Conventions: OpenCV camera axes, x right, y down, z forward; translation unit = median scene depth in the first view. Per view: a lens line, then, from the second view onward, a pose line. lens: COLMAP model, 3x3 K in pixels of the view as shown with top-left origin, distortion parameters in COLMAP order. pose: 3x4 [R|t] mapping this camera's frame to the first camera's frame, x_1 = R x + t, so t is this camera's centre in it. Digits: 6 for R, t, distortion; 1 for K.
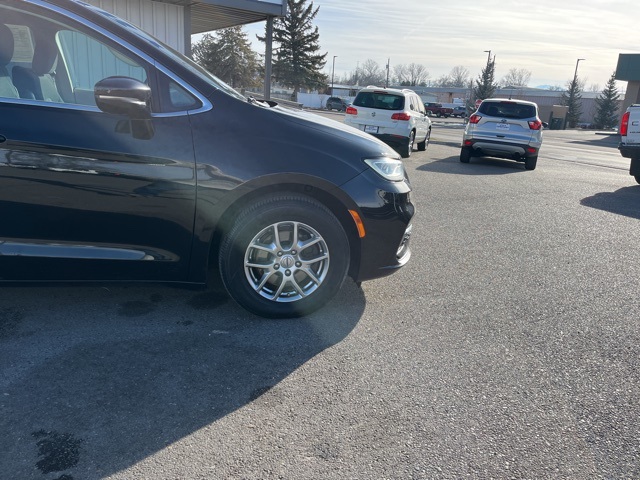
lens RADIAL K [[477.4, 0, 311.7], [0, 477.4, 239.5], [0, 0, 1]] dist [0.082029, -0.110802]
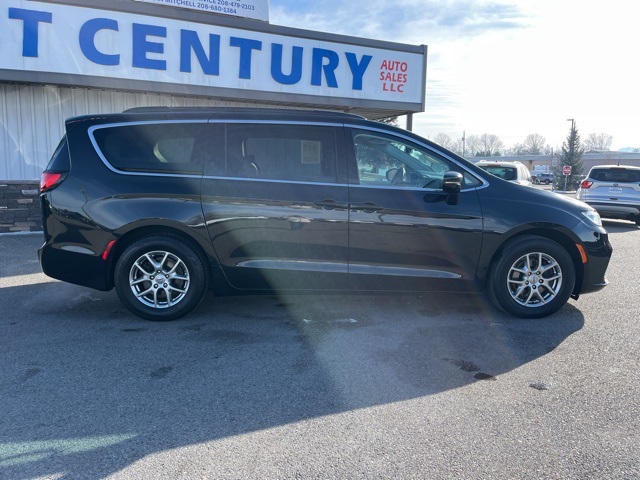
lens RADIAL K [[477.8, 0, 320.0], [0, 477.8, 240.0], [0, 0, 1]] dist [0.075744, -0.101228]
pose [[0.990246, -0.032836, -0.135404, -0.512152], [0.012250, 0.988587, -0.150152, 0.144428], [0.138789, 0.147029, 0.979347, -0.628088]]
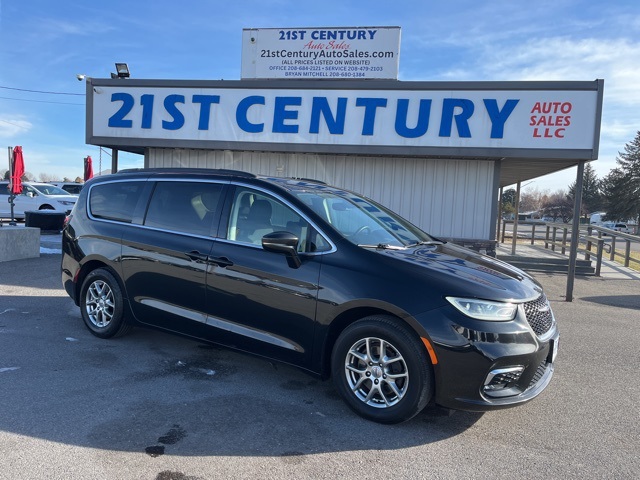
lens RADIAL K [[478.7, 0, 324.7], [0, 478.7, 237.5], [0, 0, 1]] dist [0.082999, -0.106240]
pose [[0.730121, 0.015810, -0.683135, 0.690595], [-0.200494, 0.960686, -0.192051, -0.021019], [0.653243, 0.277185, 0.704587, -0.061289]]
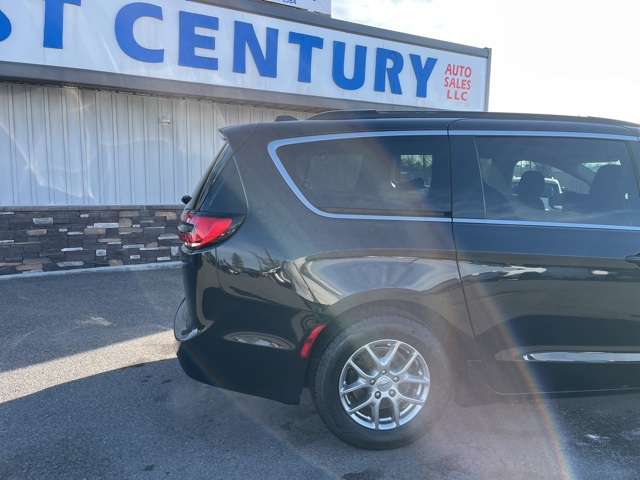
lens RADIAL K [[477.4, 0, 311.7], [0, 477.4, 239.5], [0, 0, 1]] dist [0.082029, -0.110802]
pose [[0.997333, -0.047661, -0.055276, -1.270975], [0.037538, 0.984462, -0.171539, -0.081809], [0.062593, 0.169006, 0.983625, -0.198059]]
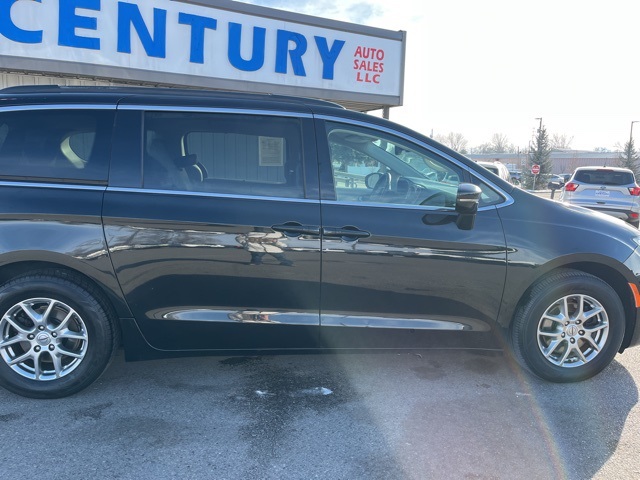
lens RADIAL K [[477.4, 0, 311.7], [0, 477.4, 239.5], [0, 0, 1]] dist [0.082029, -0.110802]
pose [[0.995749, -0.030601, -0.086872, -0.550821], [0.018001, 0.989662, -0.142283, -0.013939], [0.090328, 0.140115, 0.986006, -0.209442]]
